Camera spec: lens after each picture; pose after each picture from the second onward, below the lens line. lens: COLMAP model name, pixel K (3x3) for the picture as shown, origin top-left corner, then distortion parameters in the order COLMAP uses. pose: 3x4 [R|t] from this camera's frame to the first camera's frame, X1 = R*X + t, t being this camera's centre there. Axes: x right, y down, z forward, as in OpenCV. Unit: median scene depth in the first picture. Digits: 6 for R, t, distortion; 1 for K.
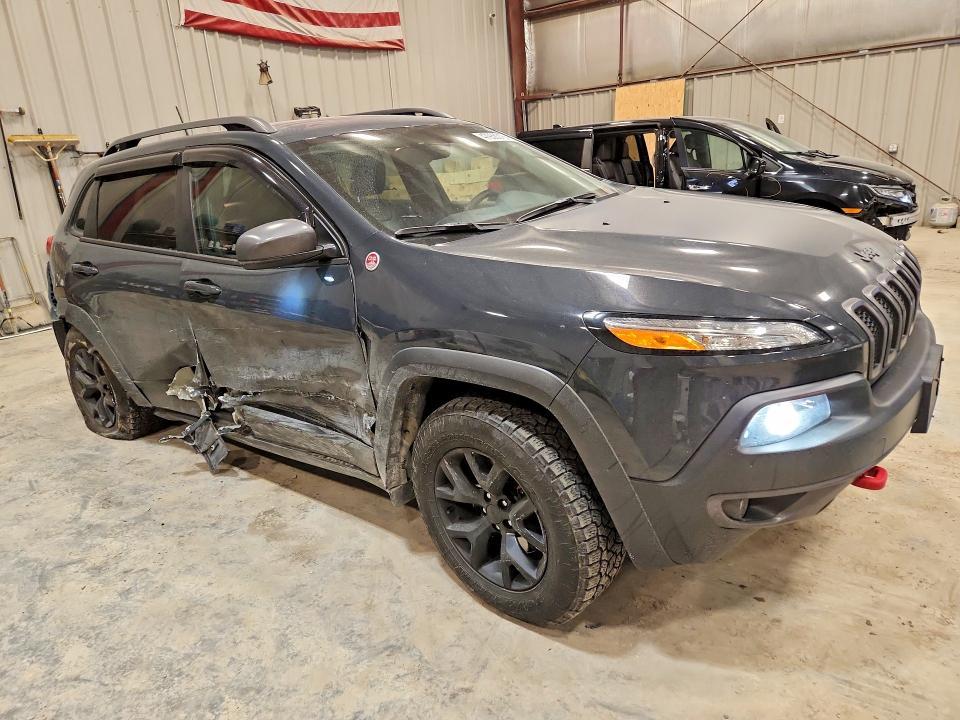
lens RADIAL K [[626.7, 0, 476.9], [0, 626.7, 360.2], [0, 0, 1]] dist [0.006400, 0.000070]
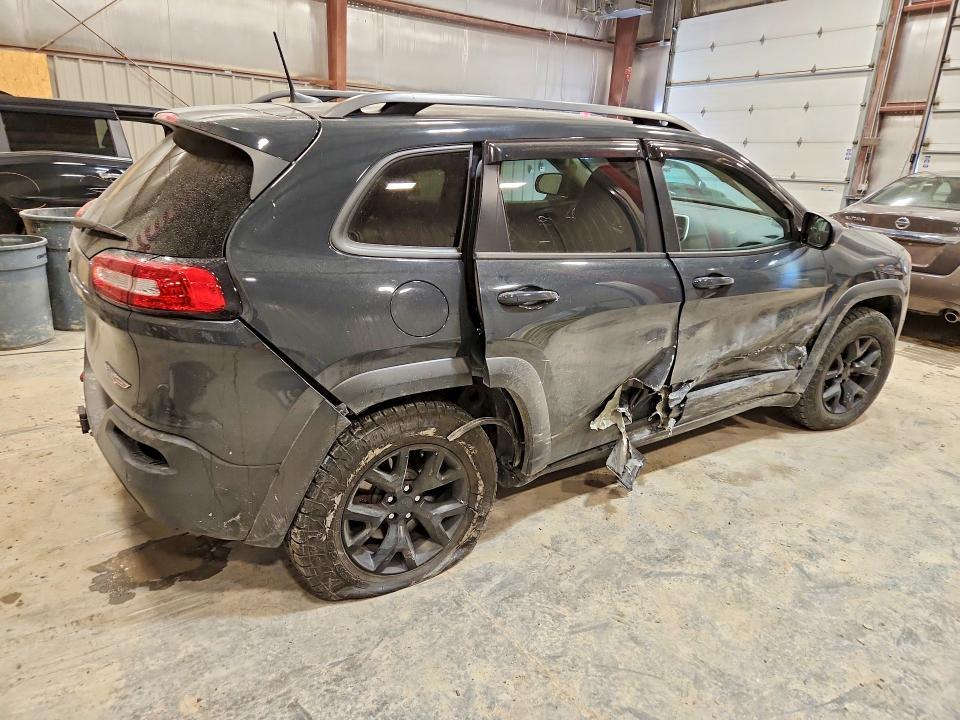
lens RADIAL K [[626.7, 0, 476.5], [0, 626.7, 358.6], [0, 0, 1]] dist [0.006400, 0.000070]
pose [[0.341390, -0.209024, 0.916385, -1.267590], [0.214964, 0.966482, 0.140368, -0.181528], [-0.915010, 0.149069, 0.374880, 0.815675]]
